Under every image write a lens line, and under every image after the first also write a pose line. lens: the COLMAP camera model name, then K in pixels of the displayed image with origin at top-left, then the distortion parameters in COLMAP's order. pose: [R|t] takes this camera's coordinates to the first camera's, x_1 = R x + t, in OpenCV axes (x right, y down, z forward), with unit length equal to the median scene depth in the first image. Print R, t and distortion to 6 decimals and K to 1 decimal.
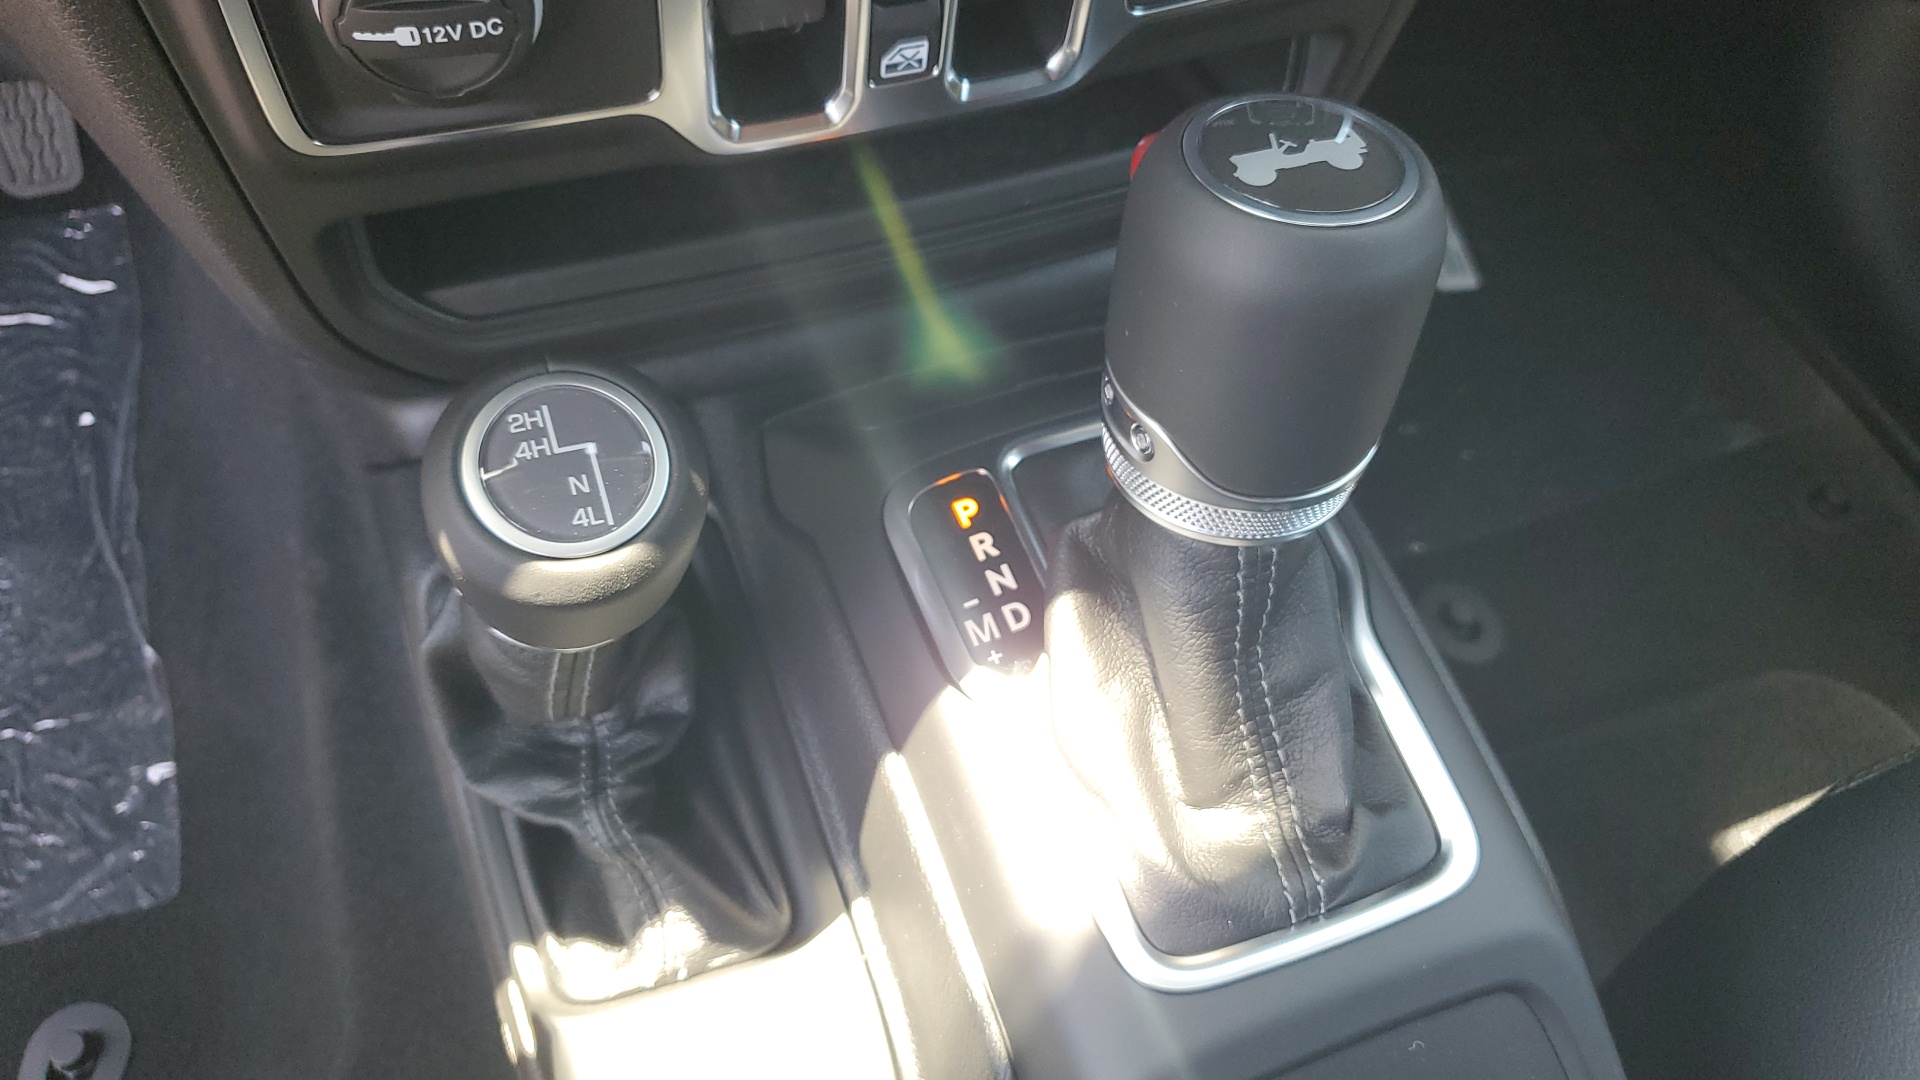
lens RADIAL K [[1596.5, 0, 963.4], [0, 1596.5, 566.4], [0, 0, 1]] dist [0.133387, -0.235152]
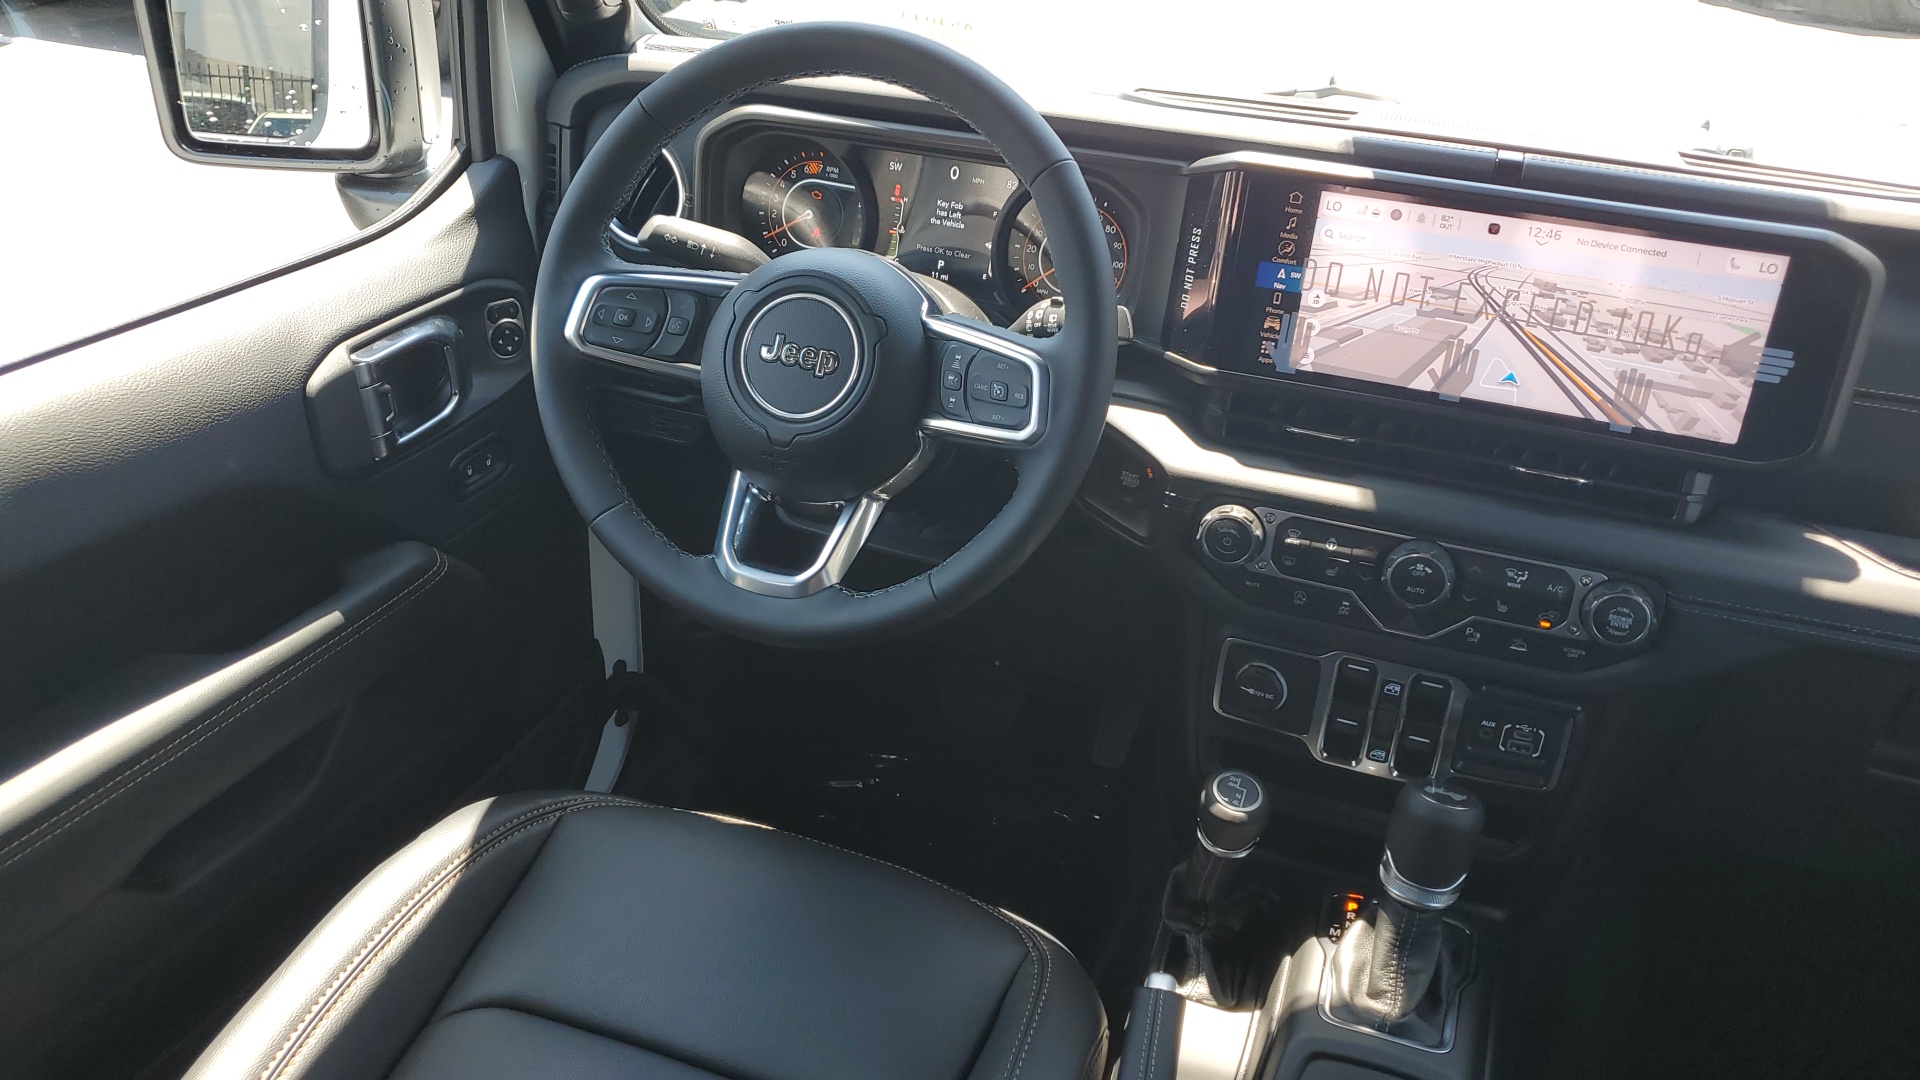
lens RADIAL K [[1596.5, 0, 963.4], [0, 1596.5, 566.4], [0, 0, 1]] dist [0.133387, -0.235152]
pose [[0.778224, 0.274795, -0.564672, 1.168624], [-0.537969, 0.755597, -0.373714, 1.216547], [0.323970, 0.594609, 0.735855, -2.204713]]
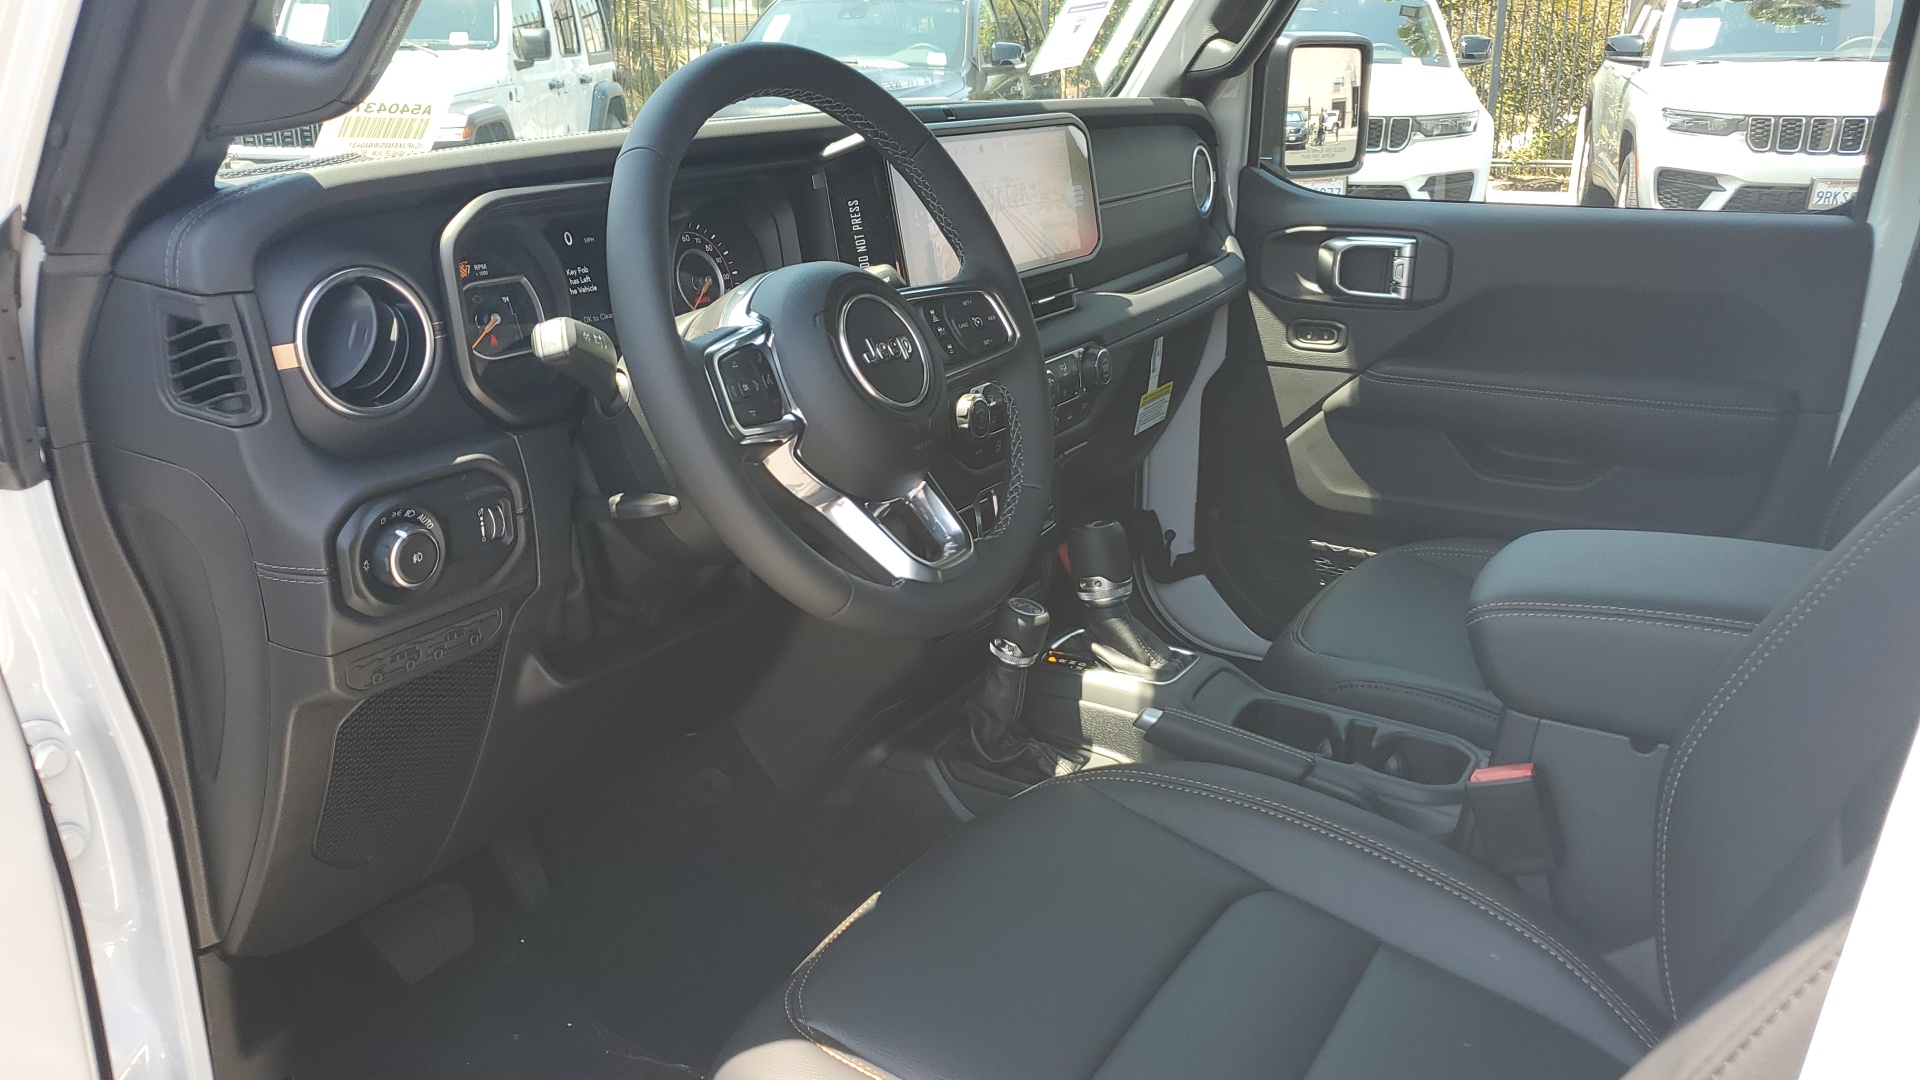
lens RADIAL K [[1520.1, 0, 965.1], [0, 1520.1, 514.0], [0, 0, 1]] dist [0.057689, 0.001598]
pose [[0.770662, -0.262447, 0.580690, -2.800664], [0.573618, 0.682621, -0.452760, 1.590153], [-0.277566, 0.682019, 0.676615, -2.114863]]
